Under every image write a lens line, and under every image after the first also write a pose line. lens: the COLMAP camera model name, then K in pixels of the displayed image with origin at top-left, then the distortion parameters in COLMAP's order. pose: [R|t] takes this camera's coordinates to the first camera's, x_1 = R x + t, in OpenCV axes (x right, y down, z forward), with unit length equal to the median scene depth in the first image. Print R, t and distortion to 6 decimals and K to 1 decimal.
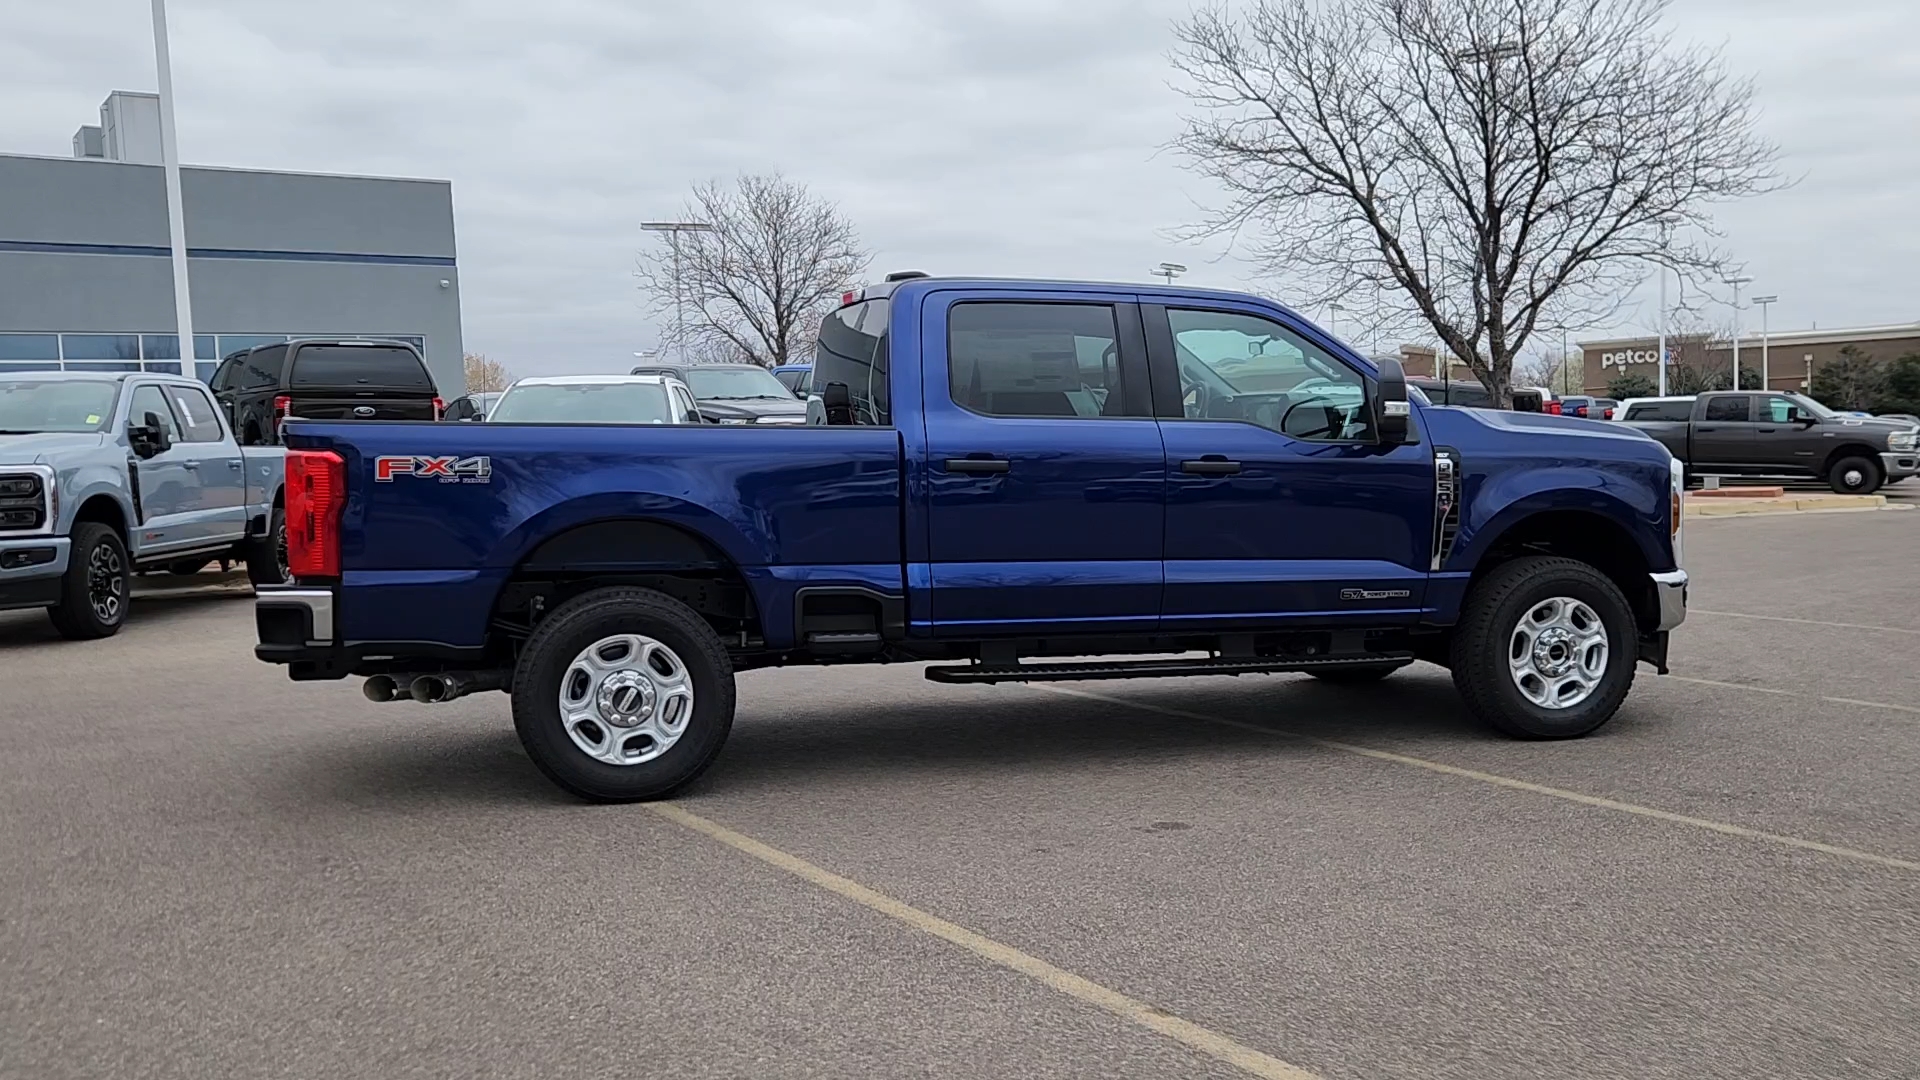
lens RADIAL K [[1671.3, 0, 948.4], [0, 1671.3, 548.5], [0, 0, 1]] dist [0.037099, -0.018041]
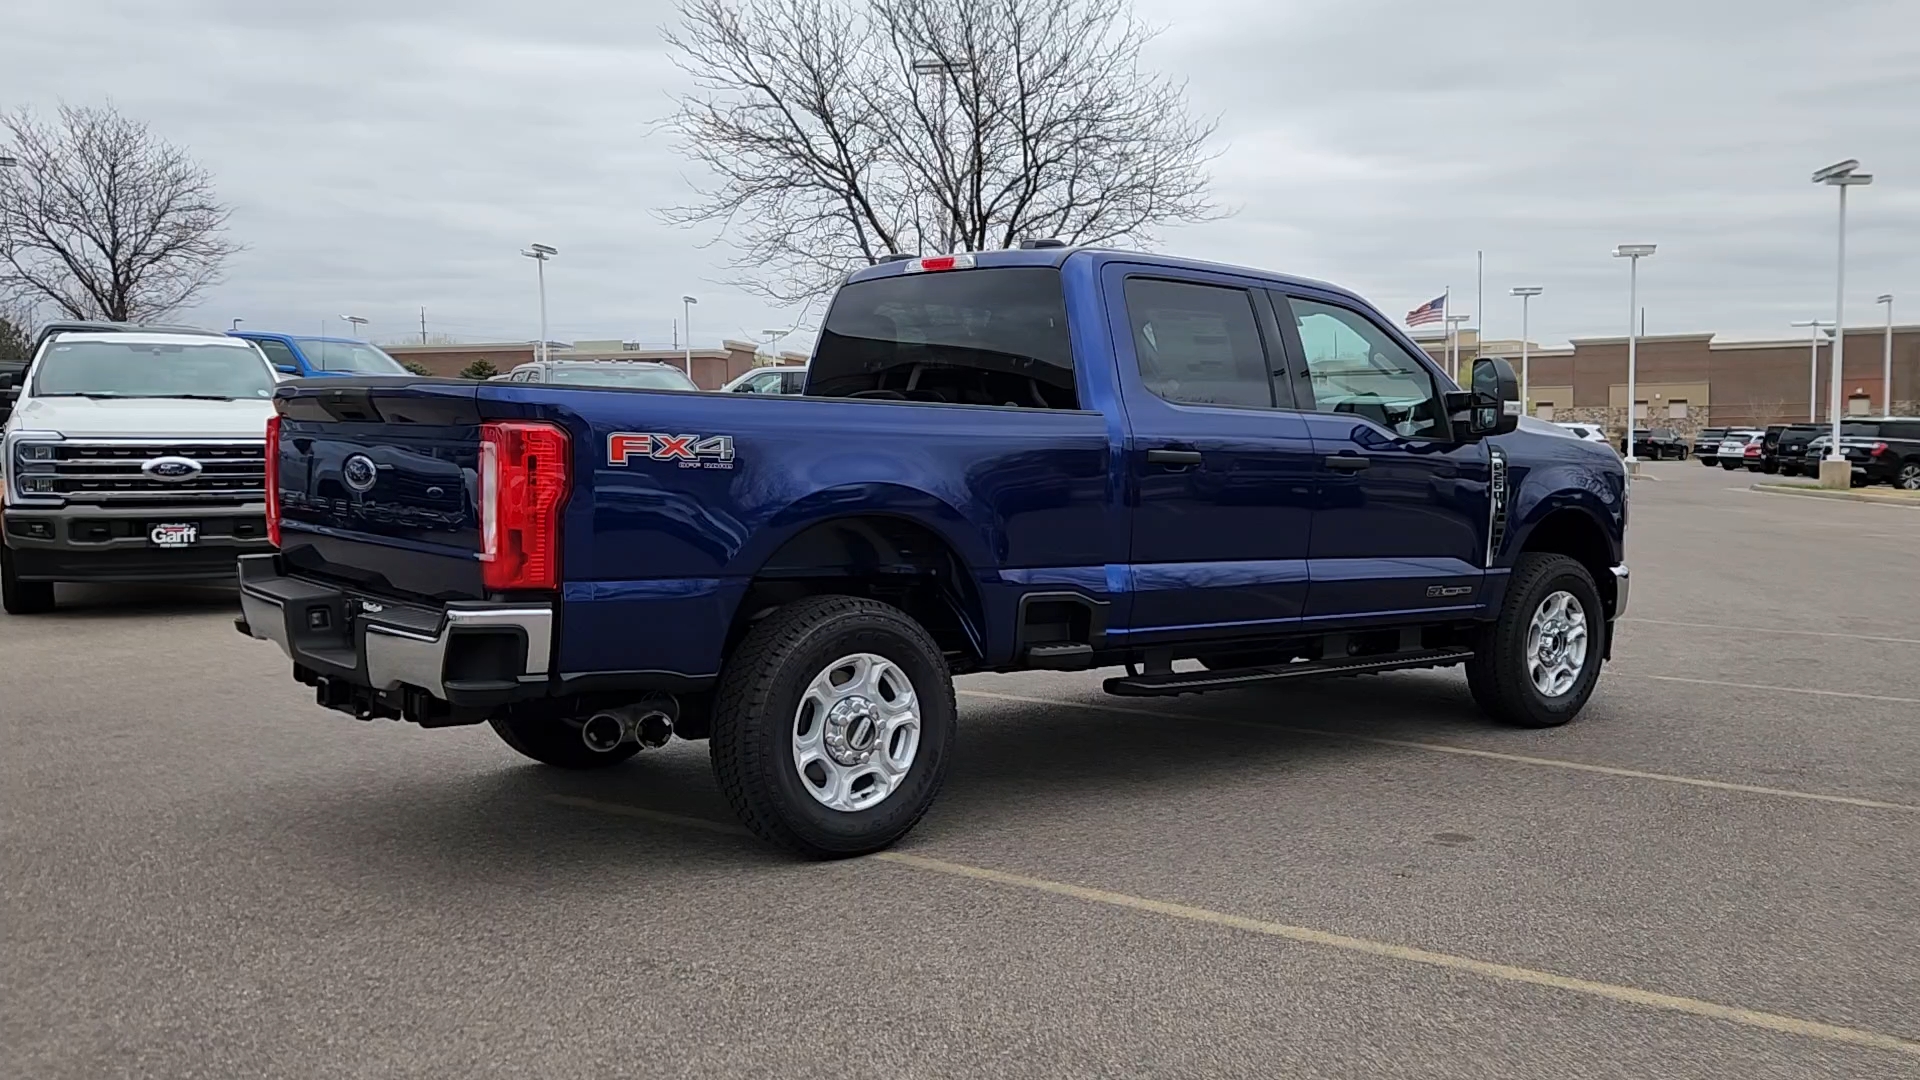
lens RADIAL K [[1671.3, 0, 948.7], [0, 1671.3, 543.2], [0, 0, 1]] dist [0.037099, -0.018041]
pose [[0.914112, -0.003325, 0.405449, -0.466766], [0.002252, 0.999993, 0.003123, -0.005706], [-0.405456, -0.001942, 0.914112, 0.214404]]
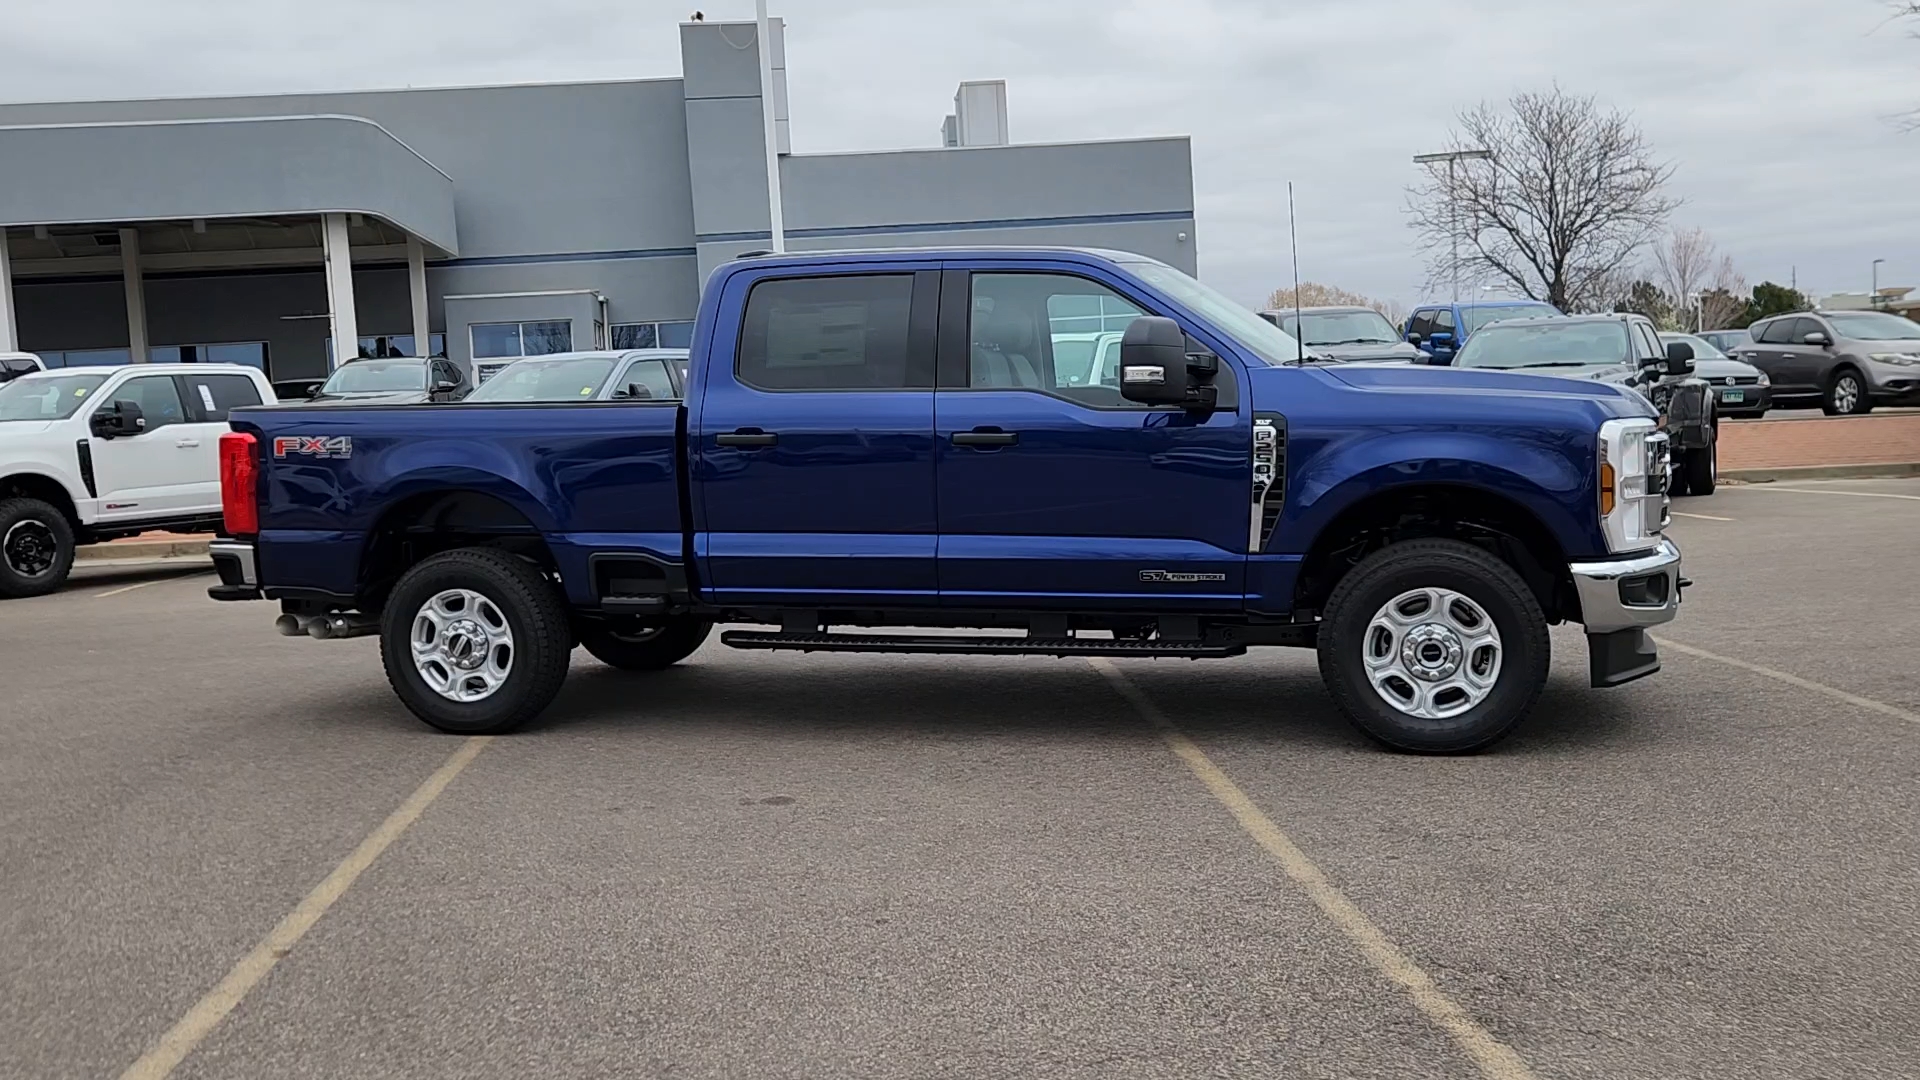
lens RADIAL K [[1669.2, 0, 945.5], [0, 1669.2, 553.7], [0, 0, 1]] dist [0.040943, -0.026137]
pose [[0.860950, 0.029567, -0.507829, 0.653207], [-0.009506, 0.999070, 0.042052, -0.023897], [0.508600, -0.031377, 0.860431, 0.169147]]
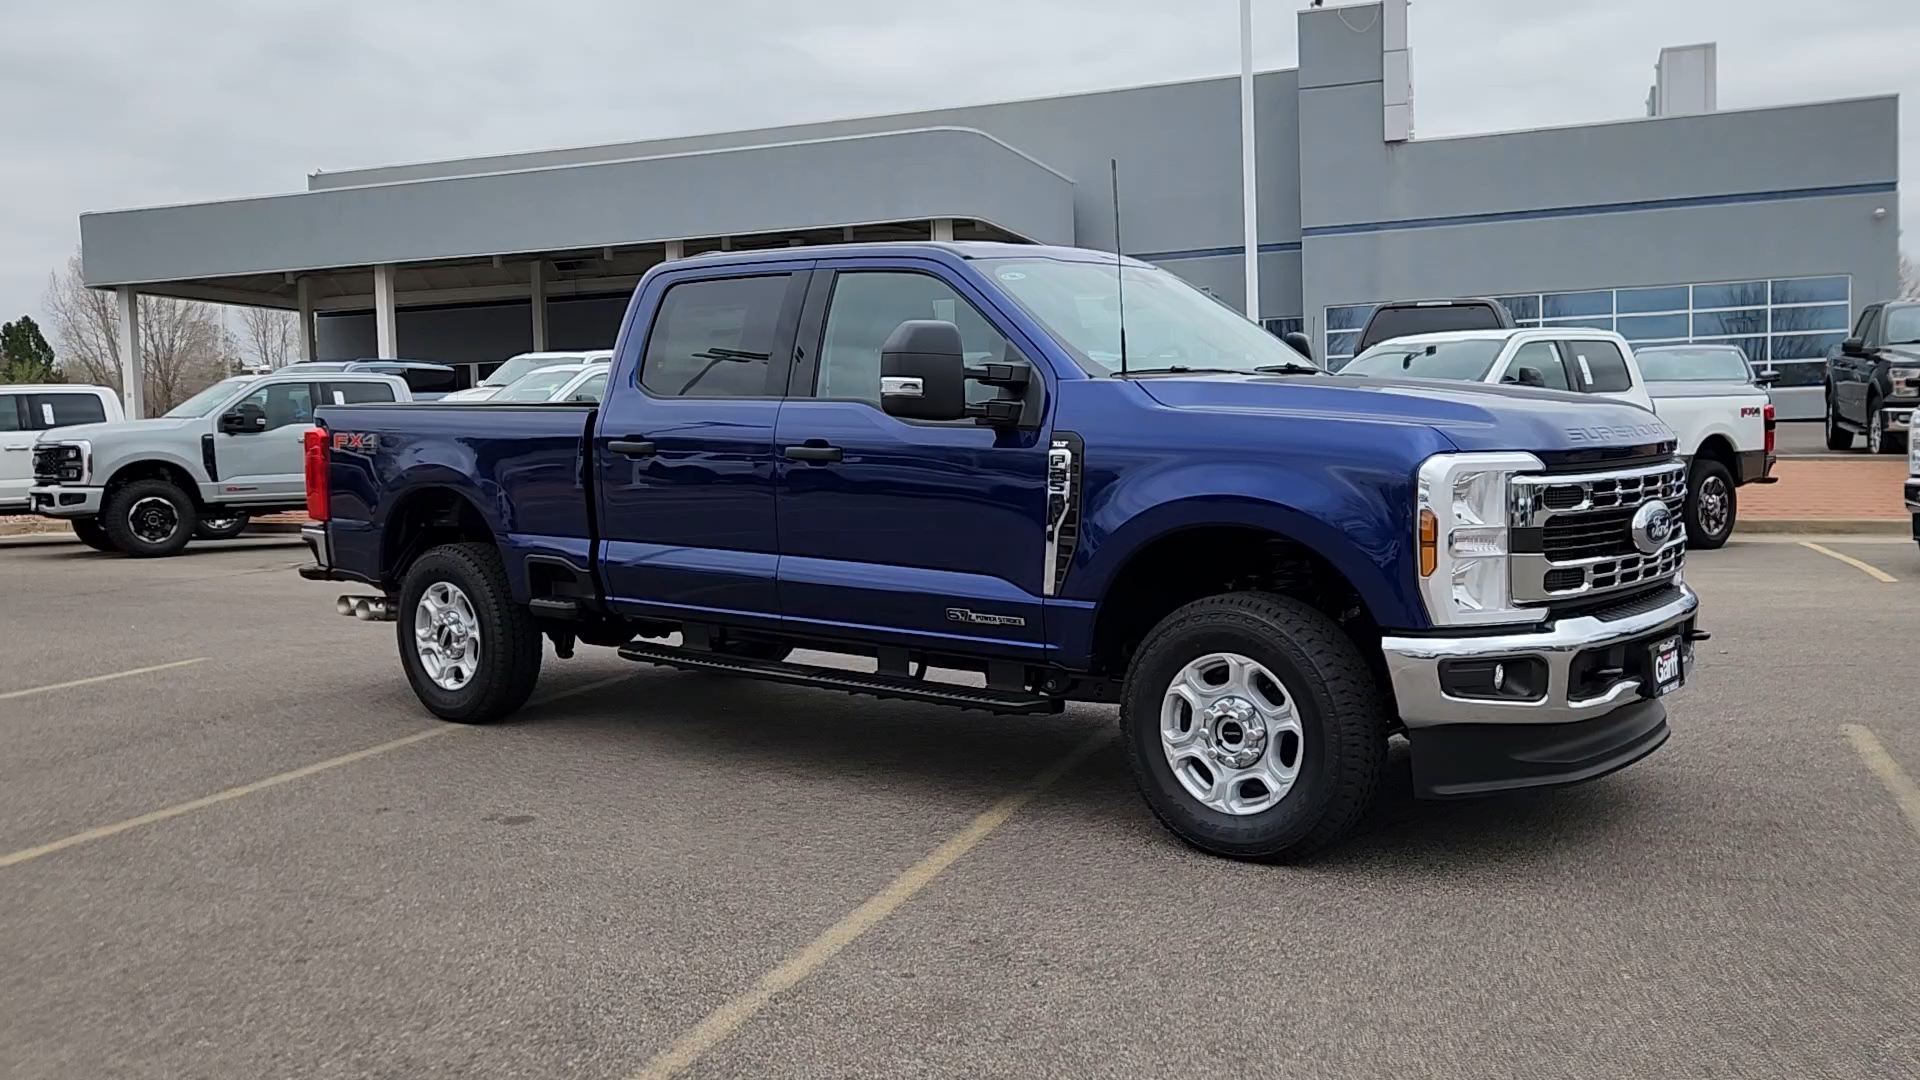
lens RADIAL K [[1669.2, 0, 952.0], [0, 1669.2, 556.3], [0, 0, 1]] dist [0.040943, -0.026137]
pose [[0.573508, 0.072118, -0.816020, 0.960256], [-0.043443, 0.997393, 0.057615, -0.050552], [0.818047, 0.002408, 0.575146, 0.577121]]
